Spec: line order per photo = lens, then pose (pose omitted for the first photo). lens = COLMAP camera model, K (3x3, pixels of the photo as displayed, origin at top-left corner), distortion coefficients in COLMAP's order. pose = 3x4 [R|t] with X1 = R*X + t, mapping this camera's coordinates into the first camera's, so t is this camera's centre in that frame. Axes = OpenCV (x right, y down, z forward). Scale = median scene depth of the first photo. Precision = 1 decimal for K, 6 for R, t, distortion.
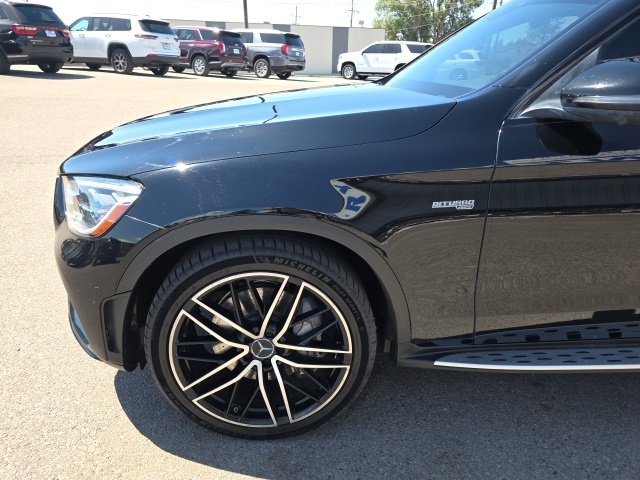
lens RADIAL K [[432.7, 0, 316.2], [0, 432.7, 241.4], [0, 0, 1]] dist [0.046815, -0.041088]
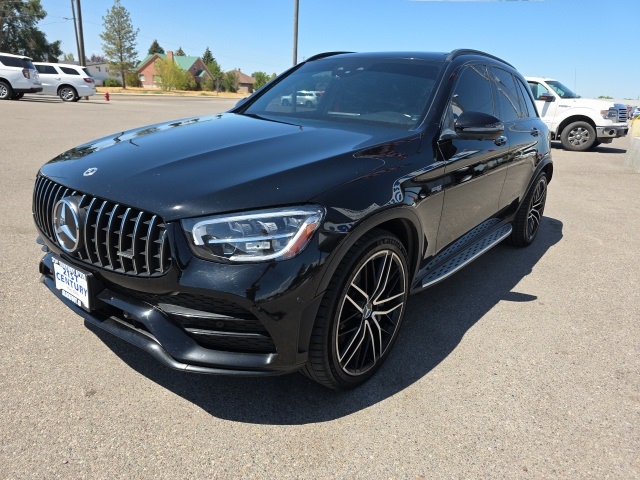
lens RADIAL K [[432.7, 0, 322.2], [0, 432.7, 244.0], [0, 0, 1]] dist [0.046815, -0.041088]
pose [[0.650624, -0.221839, 0.726275, -1.195268], [0.244109, 0.966718, 0.076600, -0.102978], [-0.719096, 0.127453, 0.683123, 0.125466]]
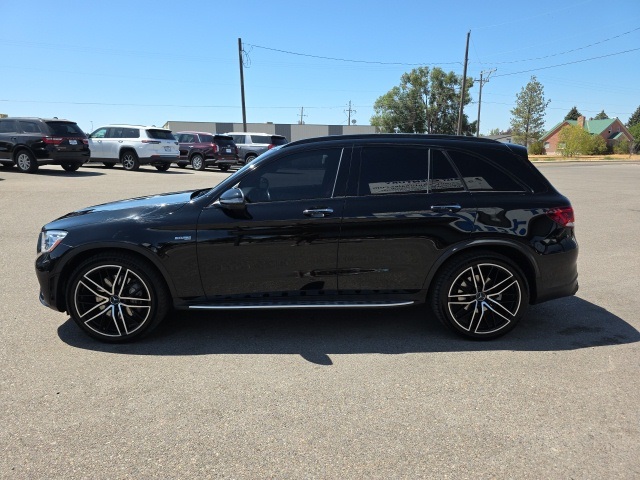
lens RADIAL K [[432.7, 0, 320.9], [0, 432.7, 242.6], [0, 0, 1]] dist [0.046815, -0.041088]
pose [[0.999742, -0.010408, -0.020189, 1.086872], [0.006536, 0.983066, -0.183134, 0.391187], [0.021753, 0.182955, 0.982881, -1.435555]]
